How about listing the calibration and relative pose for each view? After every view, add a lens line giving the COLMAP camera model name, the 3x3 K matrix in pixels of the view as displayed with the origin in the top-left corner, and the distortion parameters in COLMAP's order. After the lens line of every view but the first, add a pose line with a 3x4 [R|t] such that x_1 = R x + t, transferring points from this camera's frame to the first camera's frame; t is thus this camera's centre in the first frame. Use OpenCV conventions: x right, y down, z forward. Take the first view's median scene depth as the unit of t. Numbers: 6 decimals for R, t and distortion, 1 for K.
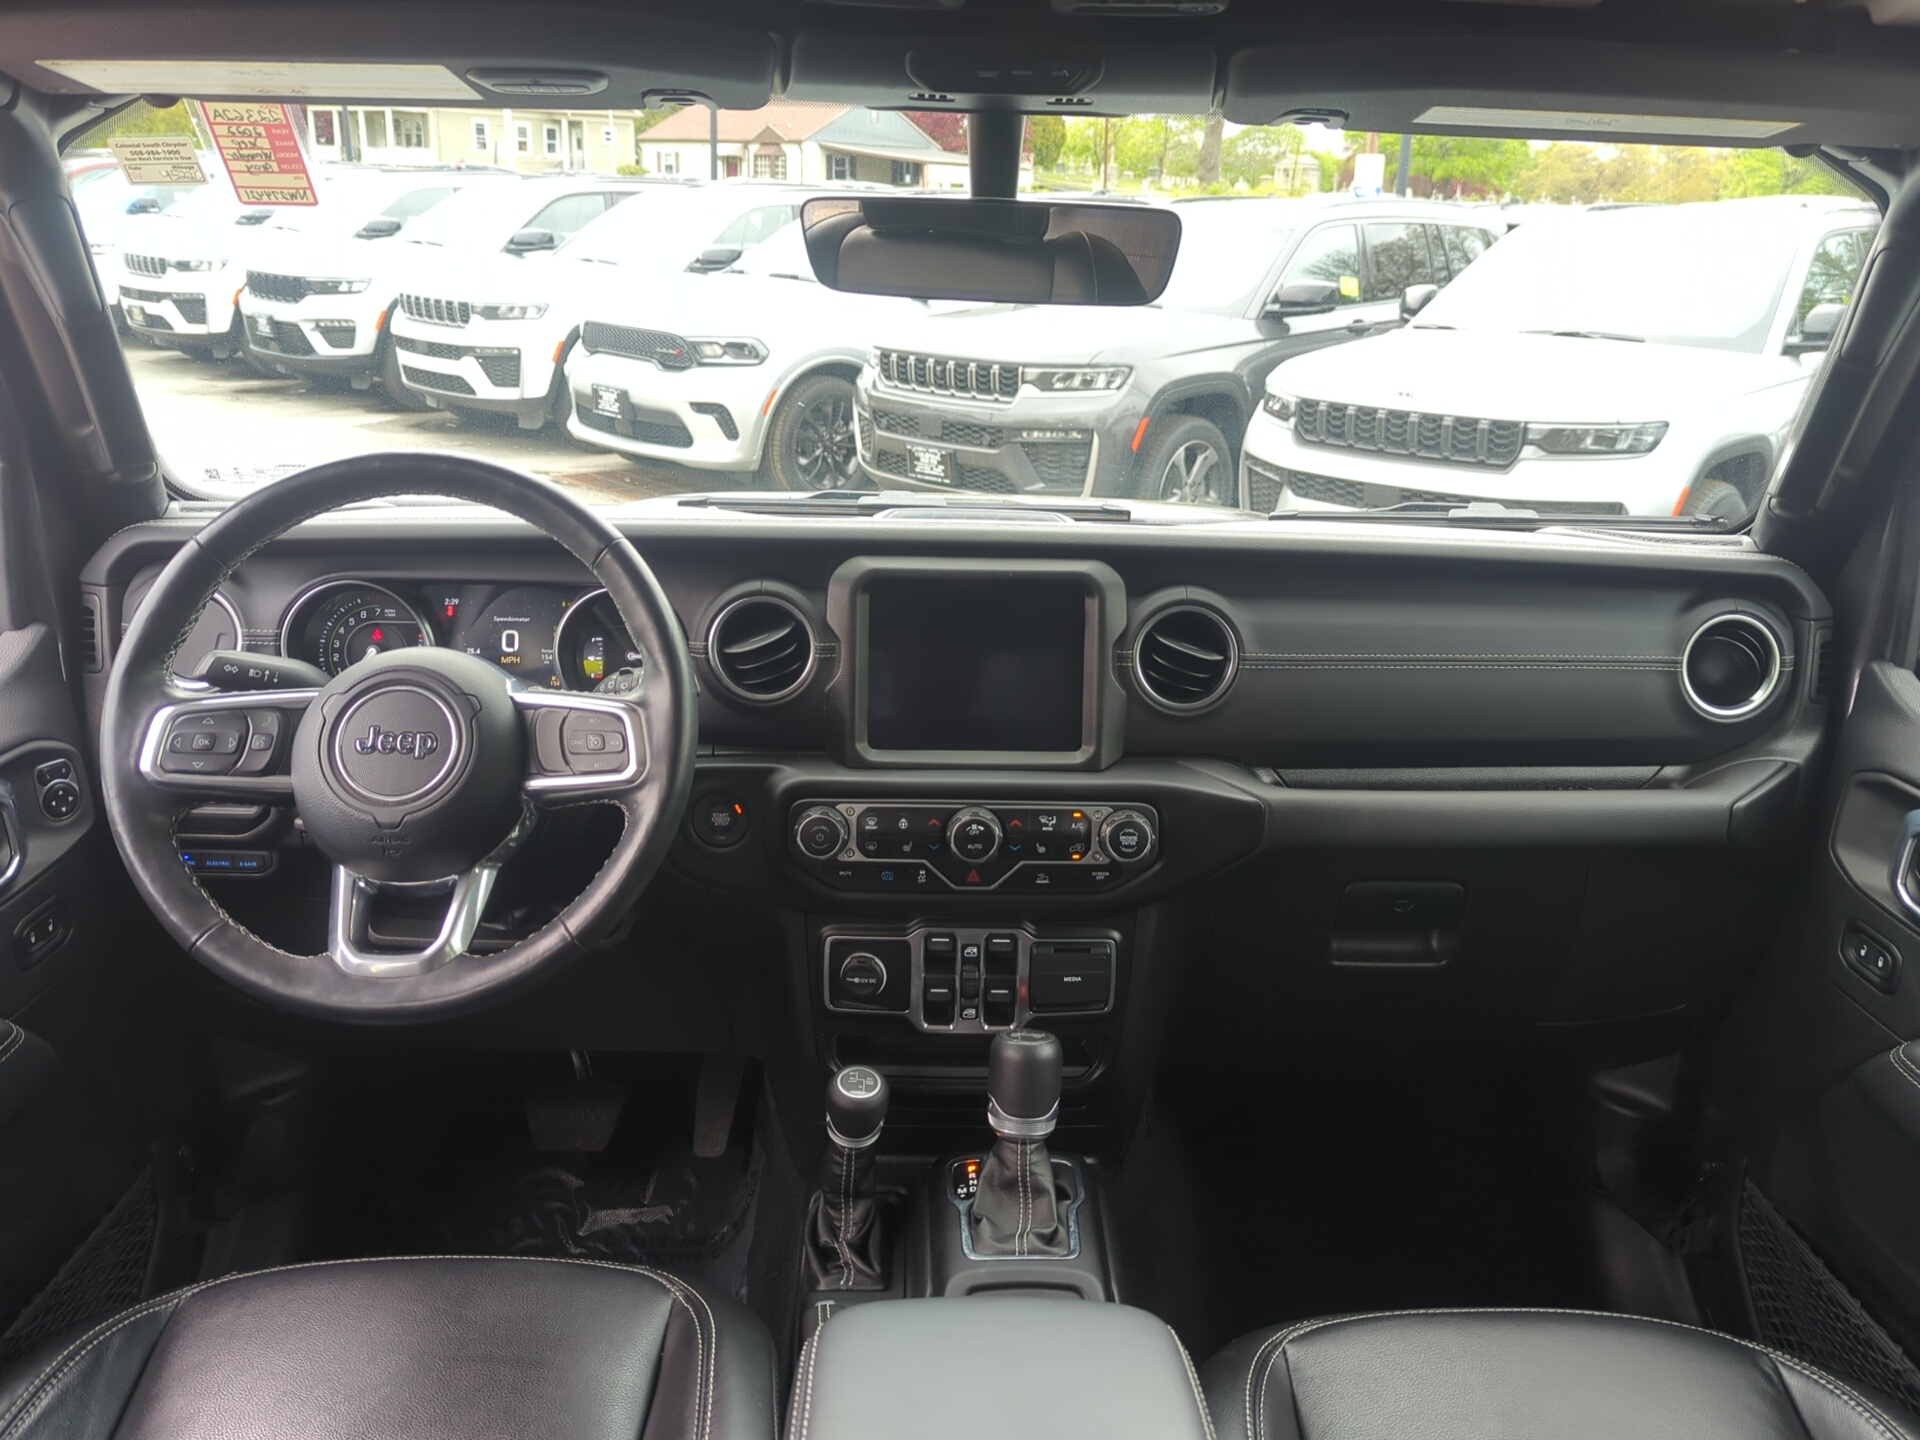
lens RADIAL K [[1555.2, 0, 976.5], [0, 1555.2, 695.2], [0, 0, 1]] dist [0.070852, -0.075277]
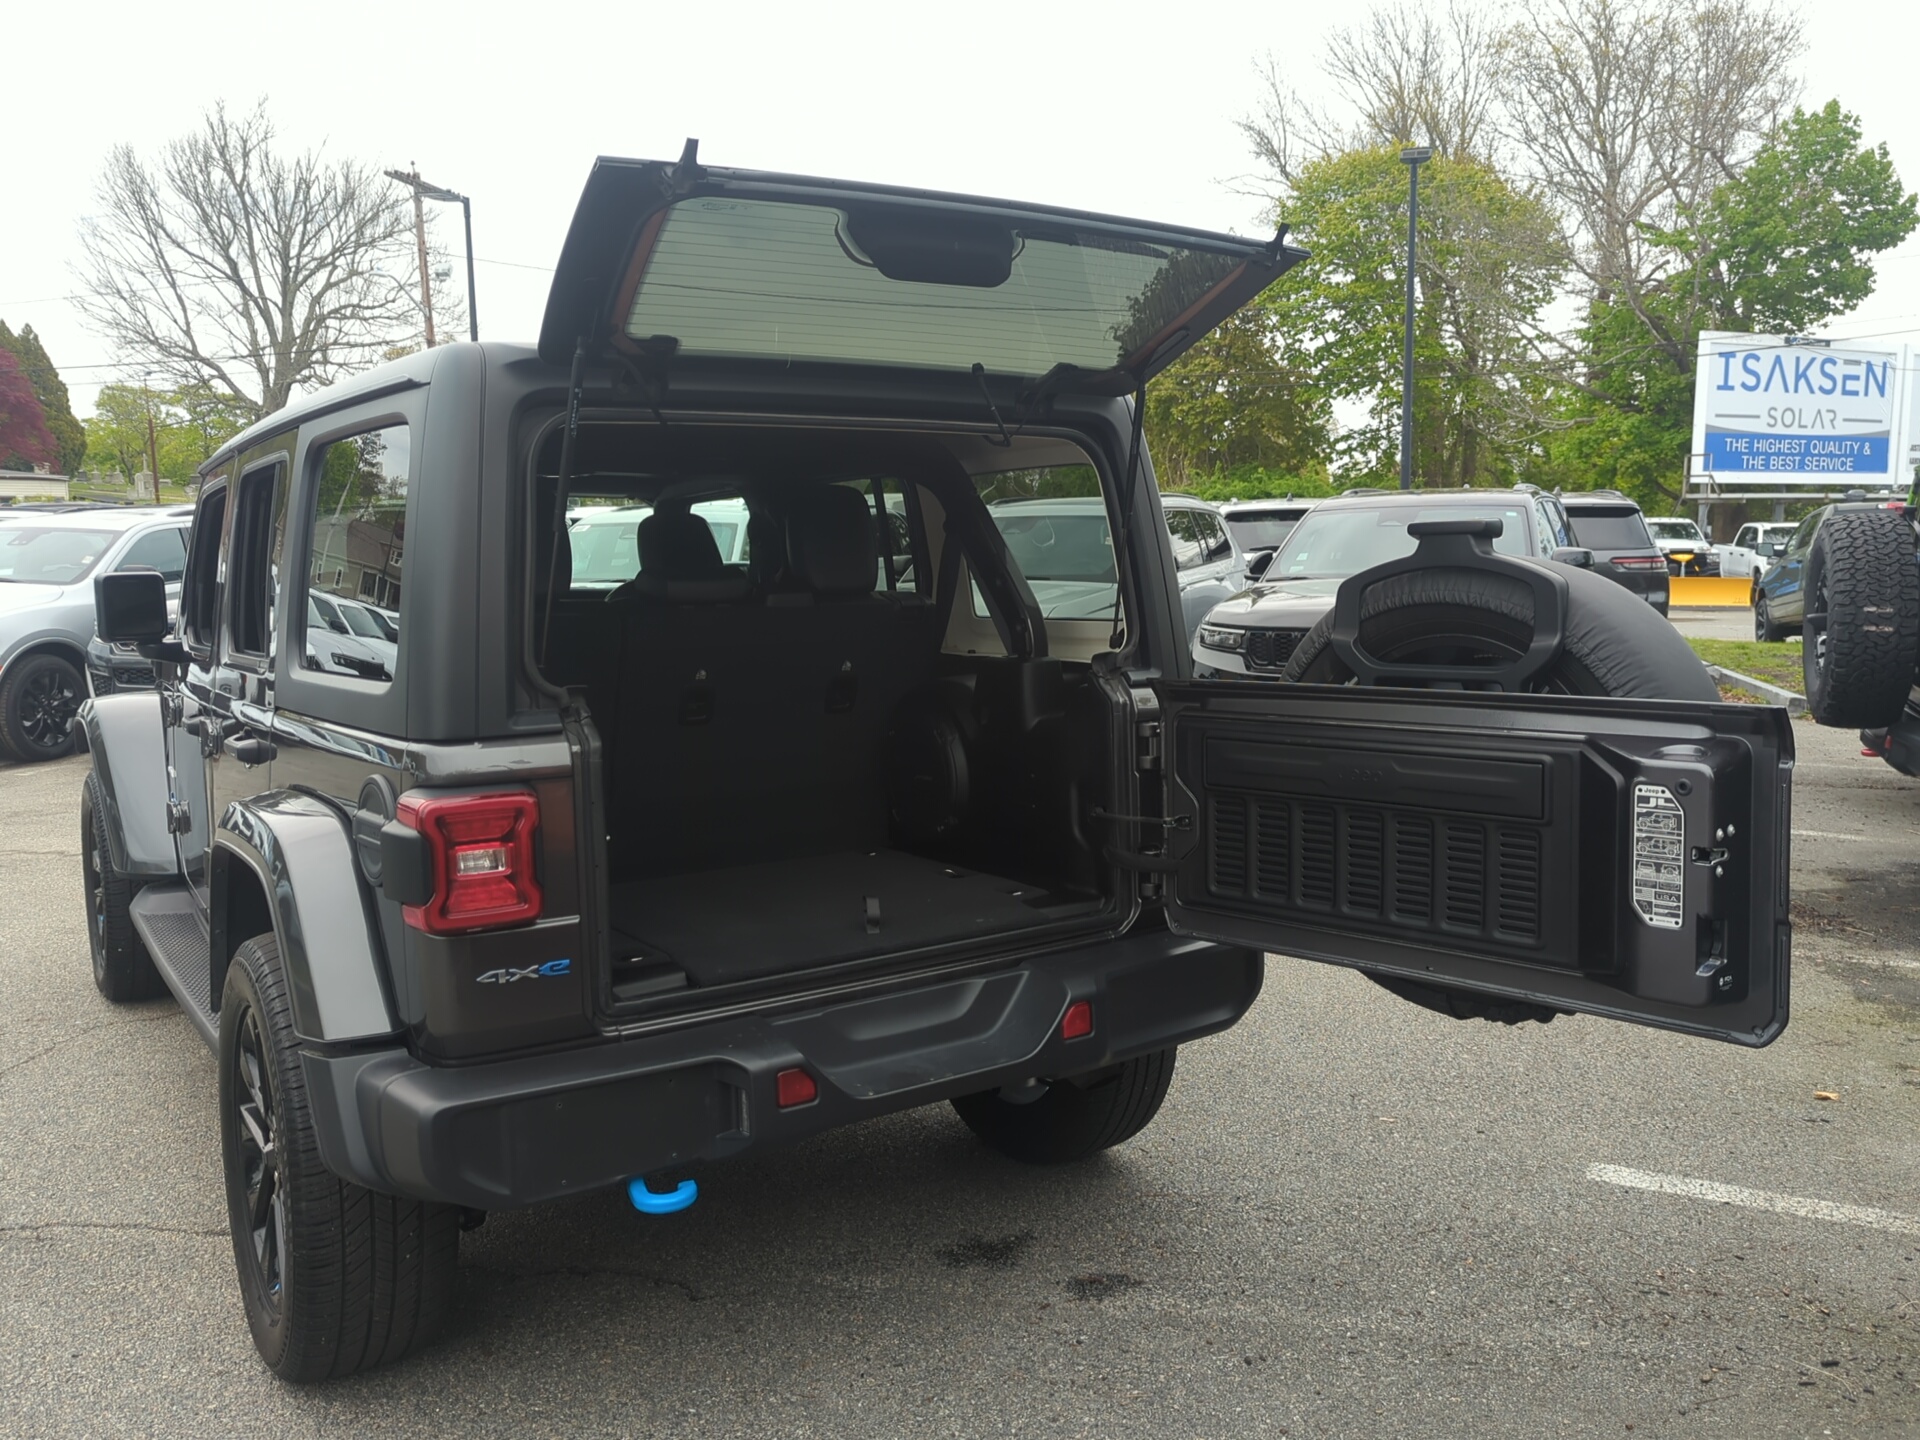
lens RADIAL K [[1555.2, 0, 976.5], [0, 1555.2, 695.2], [0, 0, 1]] dist [0.070852, -0.075277]
pose [[0.843574, -0.095697, 0.528418, -0.962946], [0.189585, 0.973705, -0.126317, 0.851334], [-0.502435, 0.206738, 0.839534, -2.759688]]
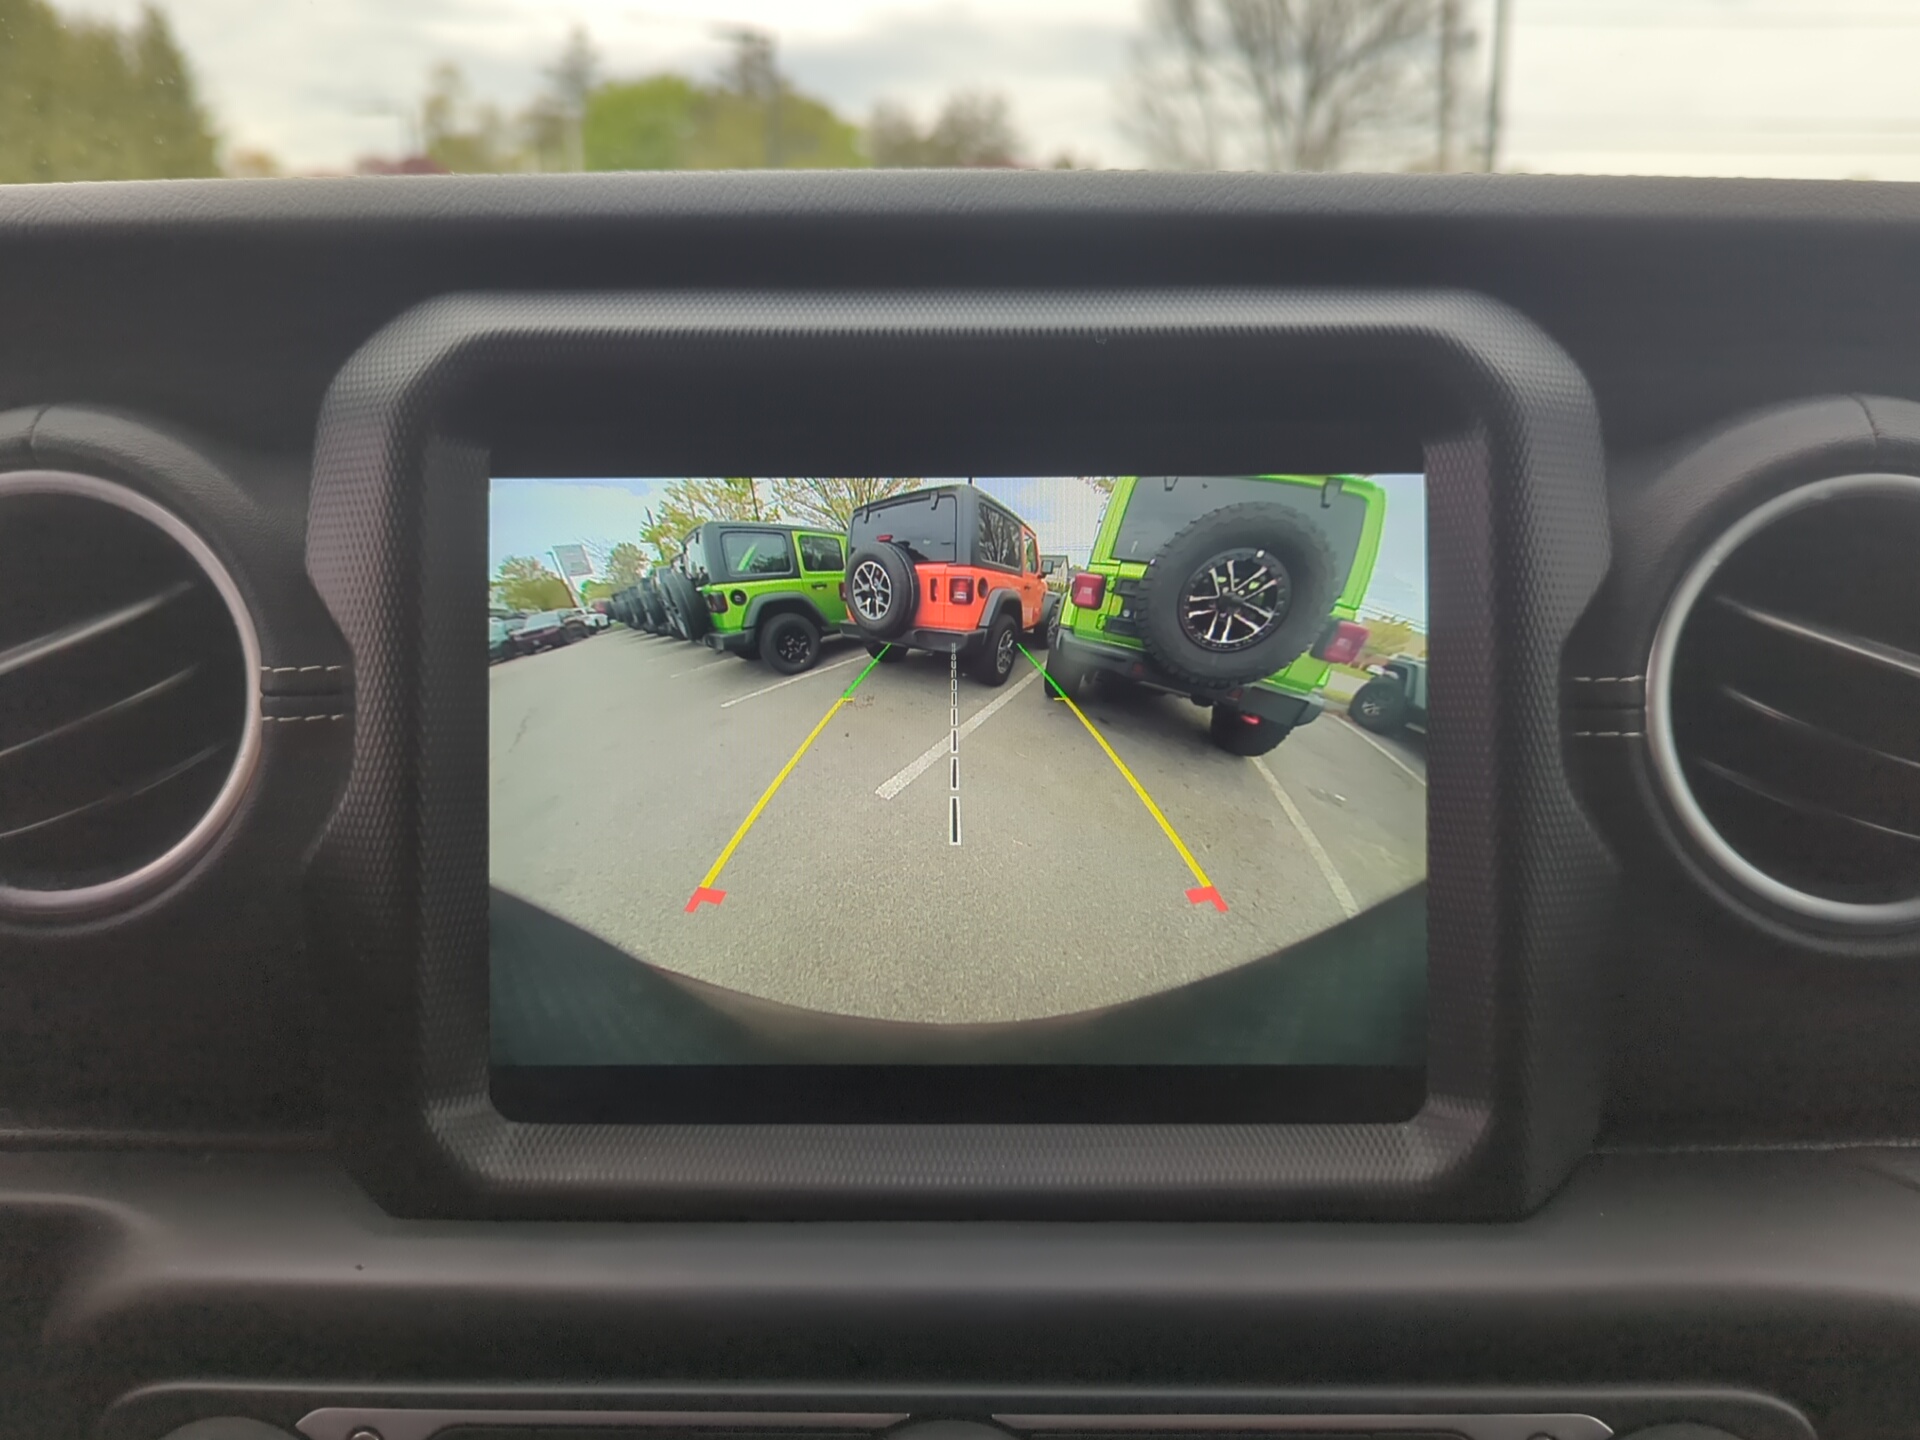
lens RADIAL K [[1553.7, 0, 984.3], [0, 1553.7, 720.1], [0, 0, 1]] dist [0.043874, -0.005749]
pose [[0.998943, -0.018239, -0.042197, 0.013267], [0.015348, 0.997577, -0.067857, -0.007614], [0.043333, 0.067138, 0.996802, 0.732807]]
